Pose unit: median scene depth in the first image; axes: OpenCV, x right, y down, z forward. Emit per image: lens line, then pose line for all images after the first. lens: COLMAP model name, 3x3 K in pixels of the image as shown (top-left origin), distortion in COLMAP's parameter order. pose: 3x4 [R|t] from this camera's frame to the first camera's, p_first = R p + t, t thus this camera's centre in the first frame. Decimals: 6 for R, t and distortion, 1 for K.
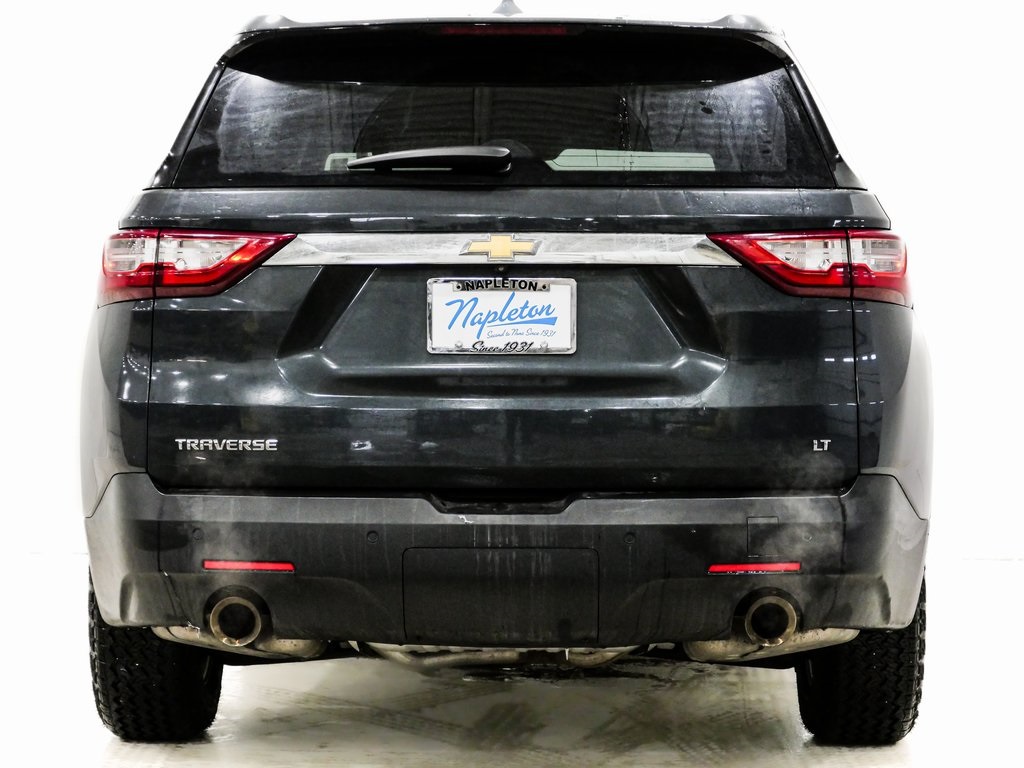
lens RADIAL K [[2517.1, 0, 513.1], [0, 2517.1, 388.8], [0, 0, 1]] dist [0.092580, 0.000000]
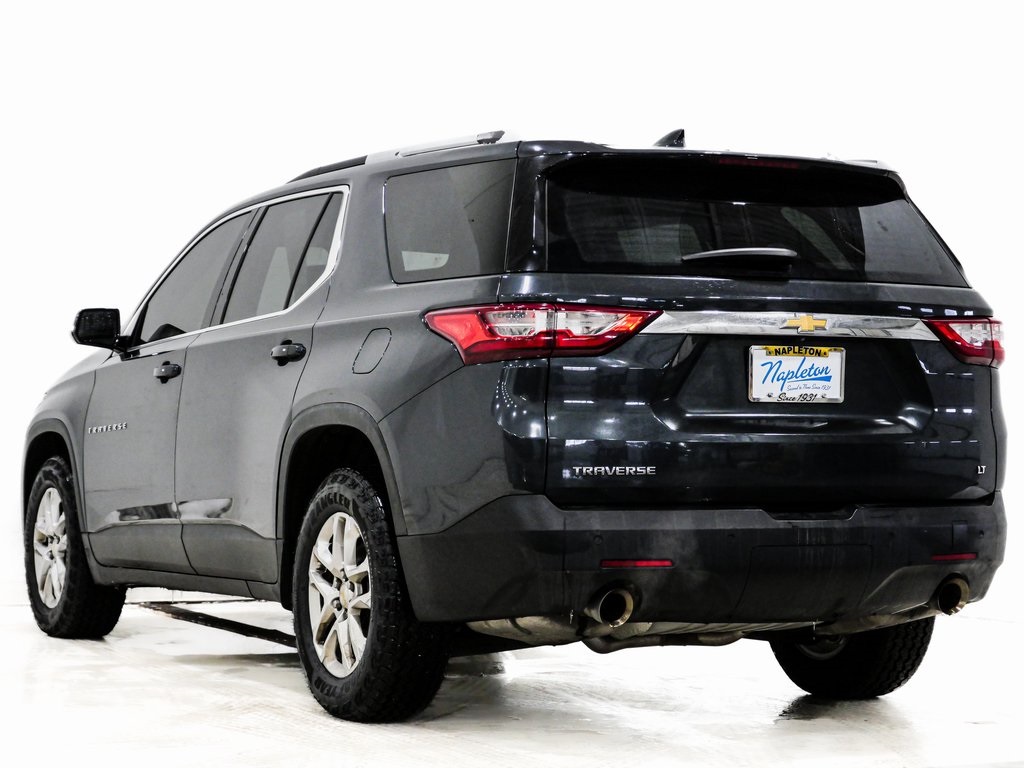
lens RADIAL K [[2418.9, 0, 511.5], [0, 2418.9, 380.4], [0, 0, 1]] dist [0.086007, 0.000000]
pose [[0.886925, 0.013416, 0.461719, -0.740755], [0.006485, 0.999118, -0.041488, 0.027231], [-0.461869, 0.039791, 0.886055, -0.081137]]
